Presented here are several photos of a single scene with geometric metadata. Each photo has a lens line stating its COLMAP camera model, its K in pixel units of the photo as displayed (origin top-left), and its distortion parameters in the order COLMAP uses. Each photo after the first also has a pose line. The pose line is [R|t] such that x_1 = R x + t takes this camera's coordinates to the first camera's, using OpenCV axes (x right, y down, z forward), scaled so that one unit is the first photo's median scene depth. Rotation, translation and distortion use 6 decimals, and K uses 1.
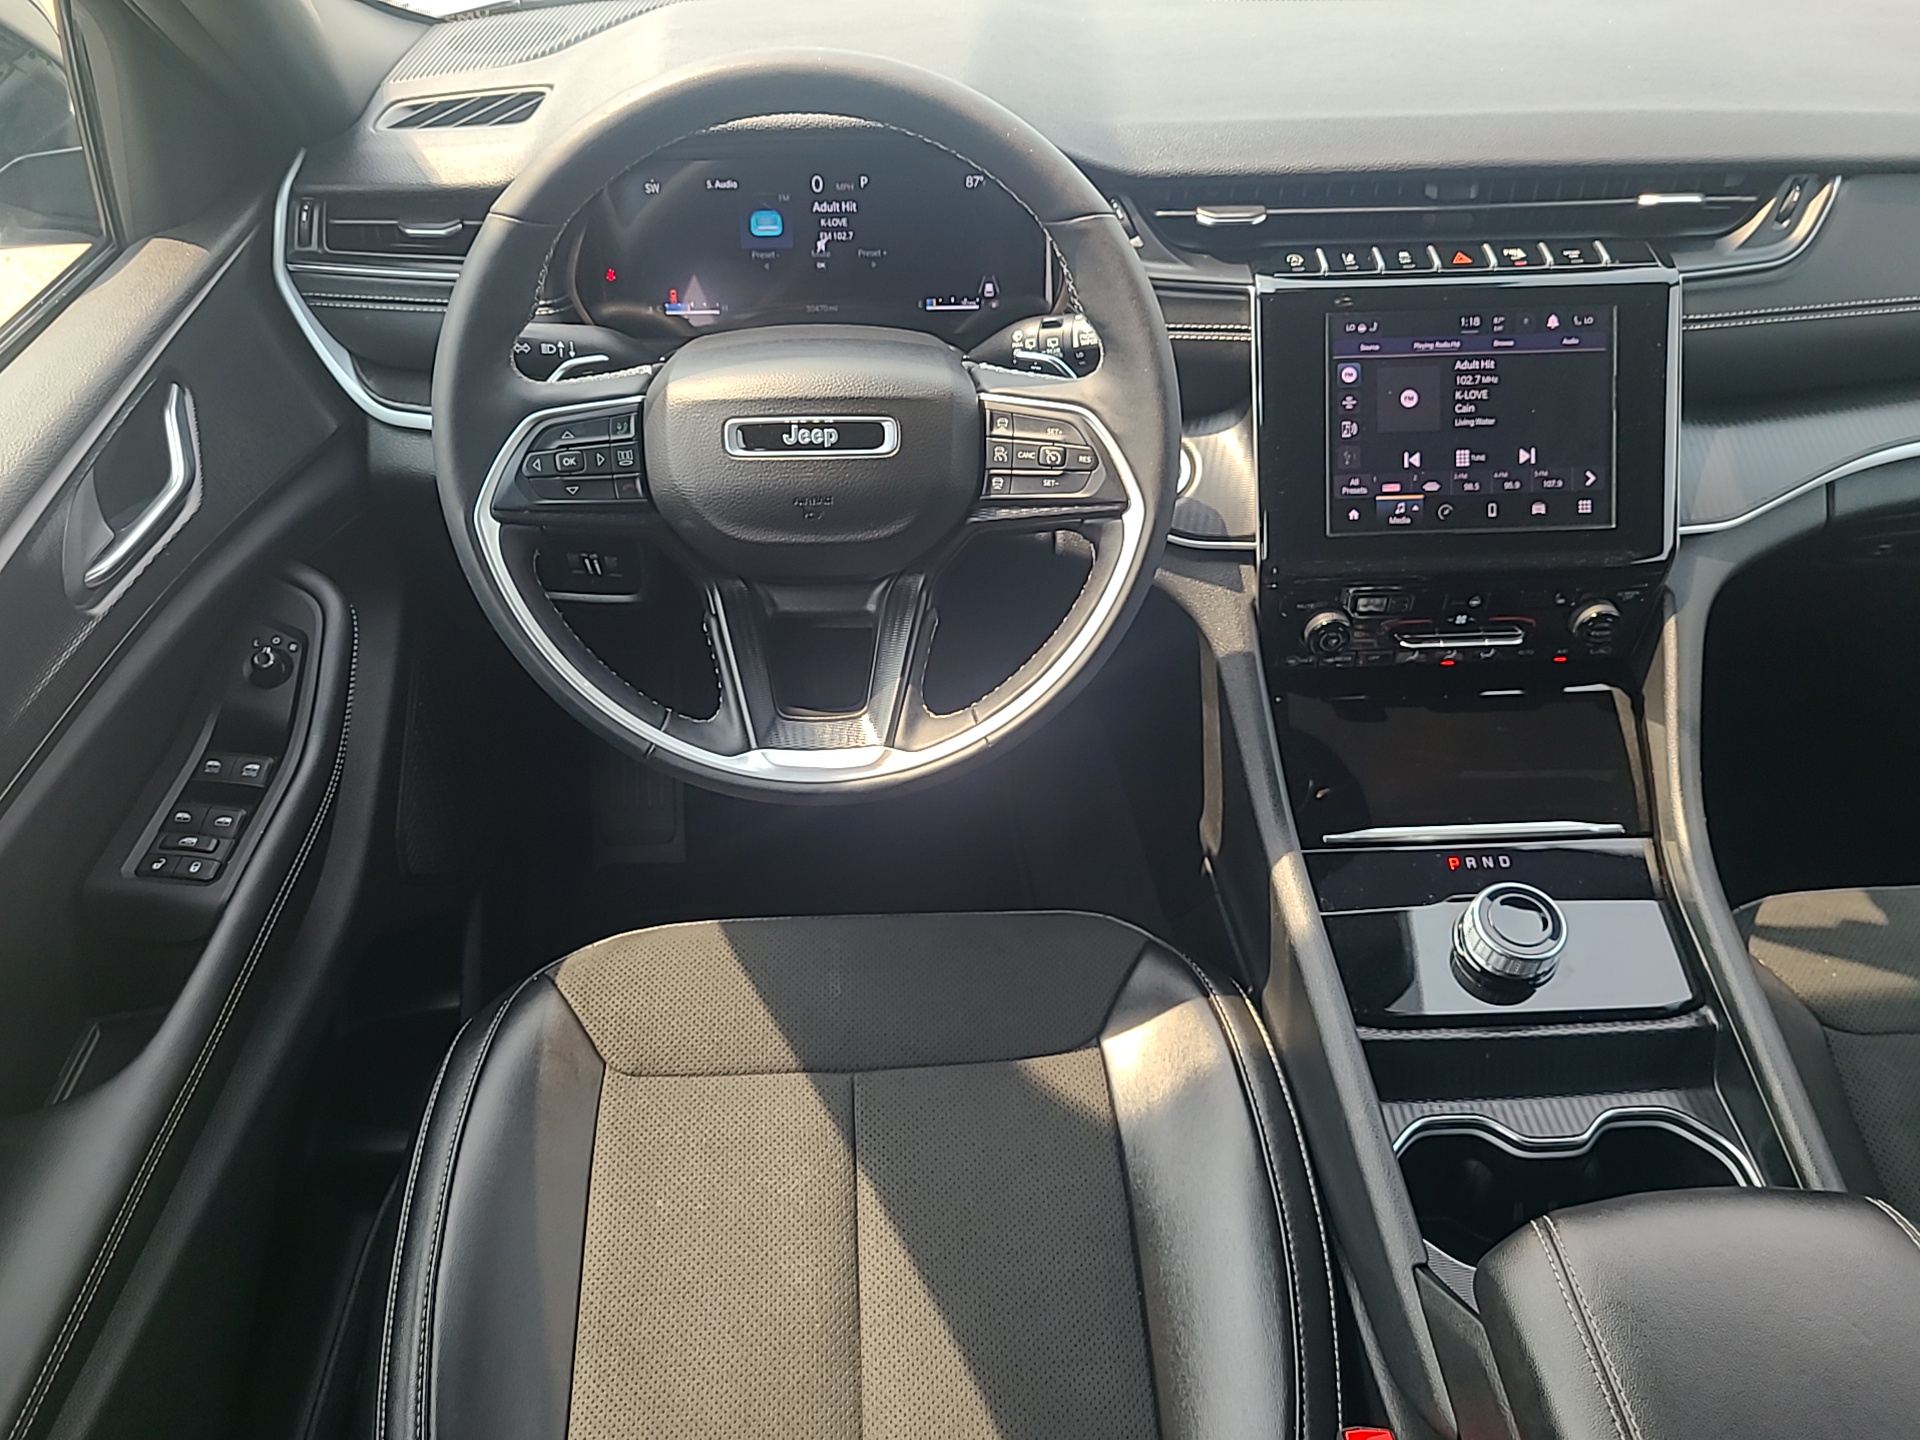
lens RADIAL K [[1477.7, 0, 959.1], [0, 1477.7, 745.7], [0, 0, 1]] dist [0.005817, -0.003021]
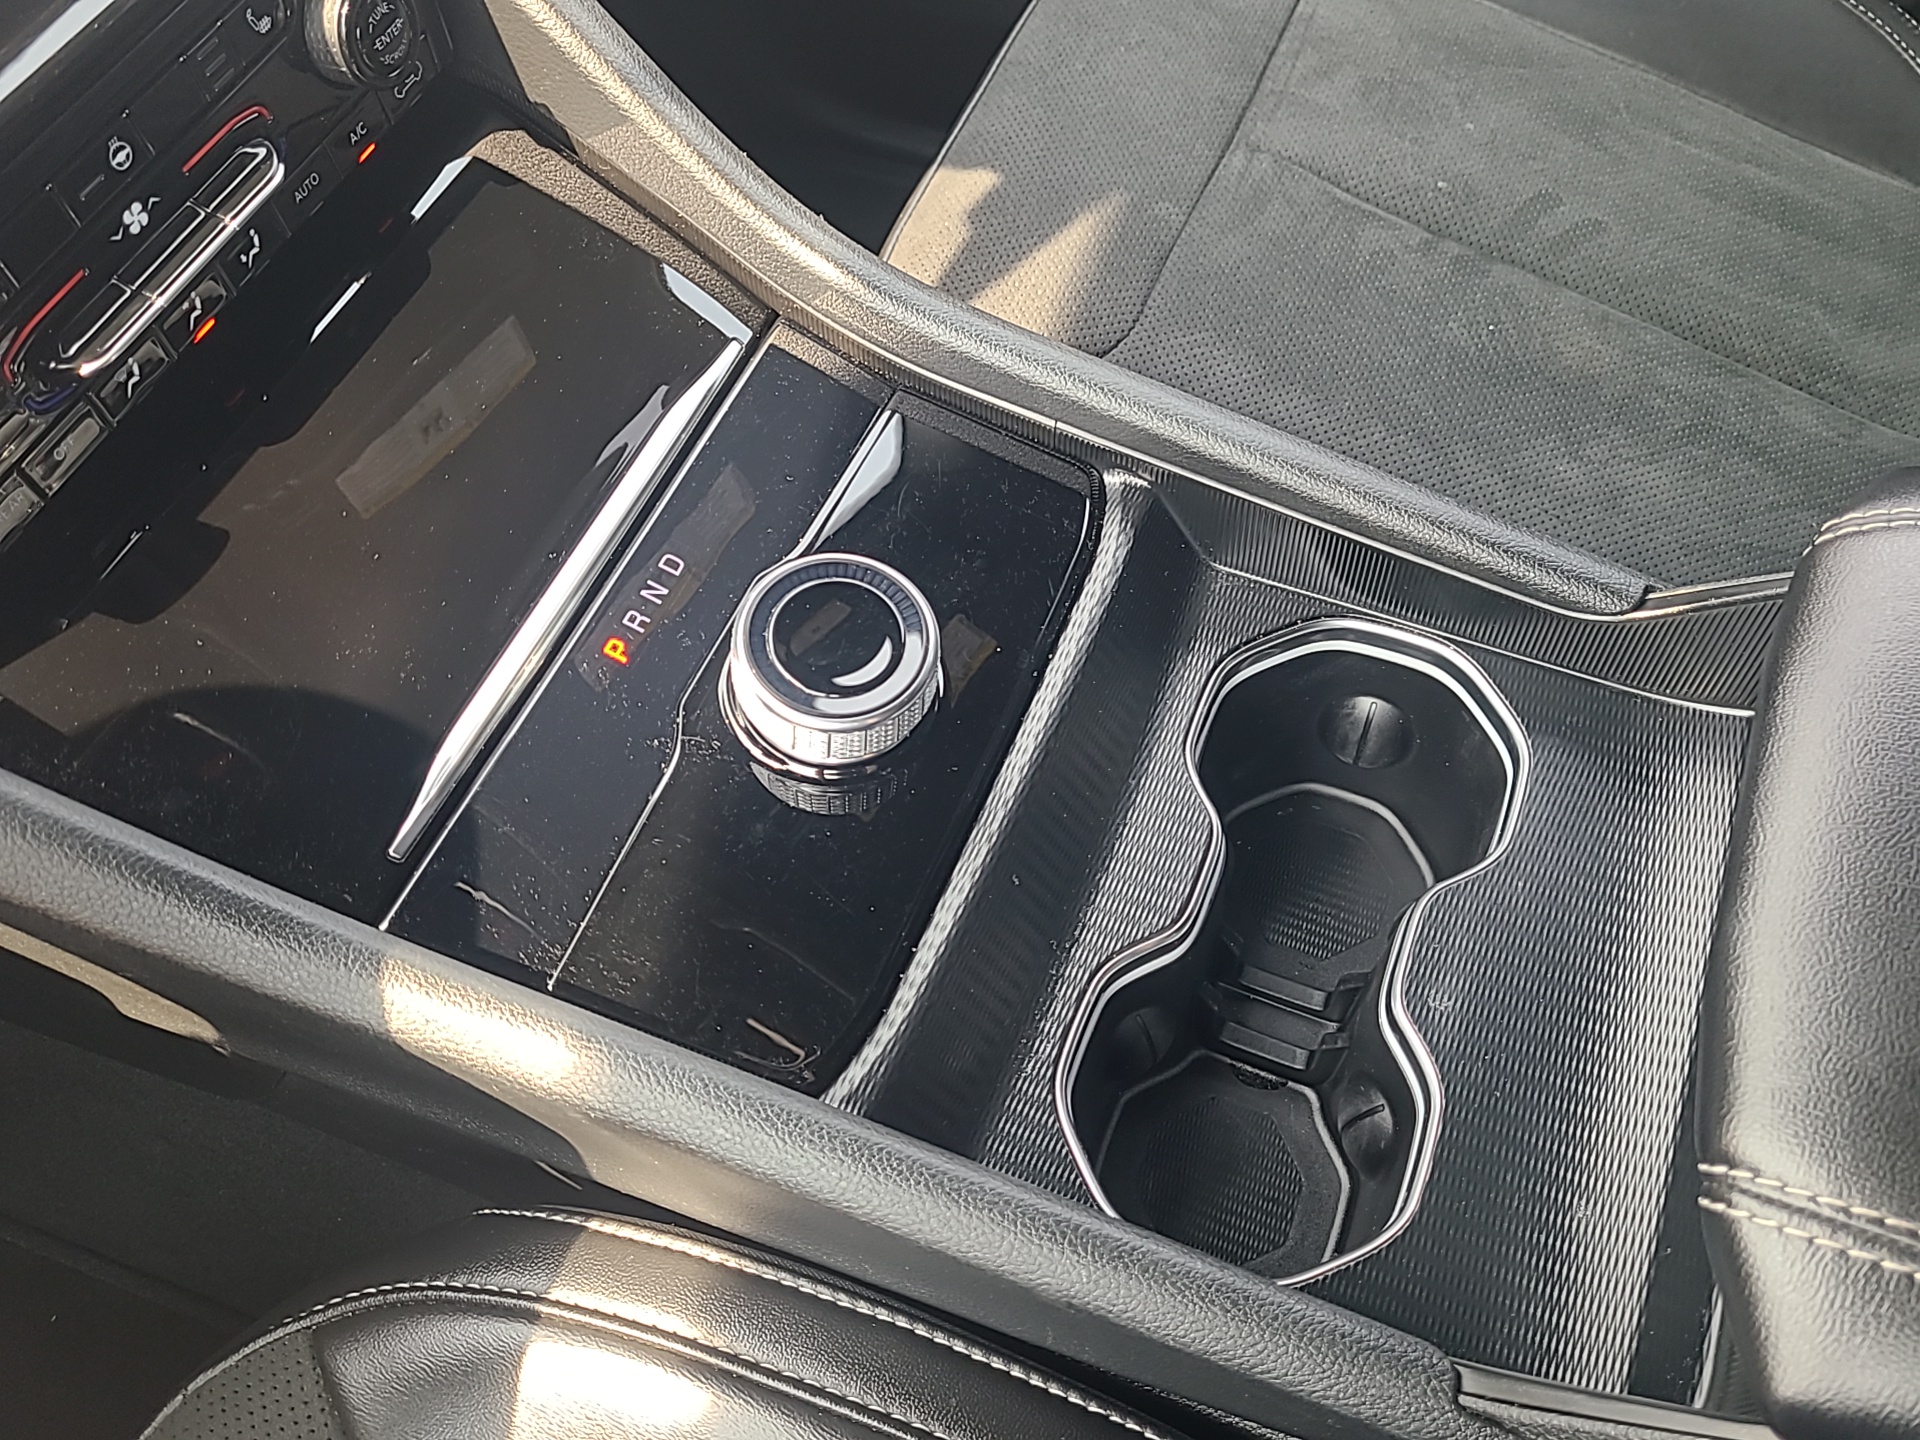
lens RADIAL K [[1510.8, 0, 946.6], [0, 1510.8, 720.5], [0, 0, 1]] dist [0.002162, -0.009338]
pose [[0.426869, -0.775904, 0.464495, 0.145970], [0.657698, 0.618903, 0.429408, -0.034445], [-0.620657, 0.122196, 0.774502, 0.571047]]
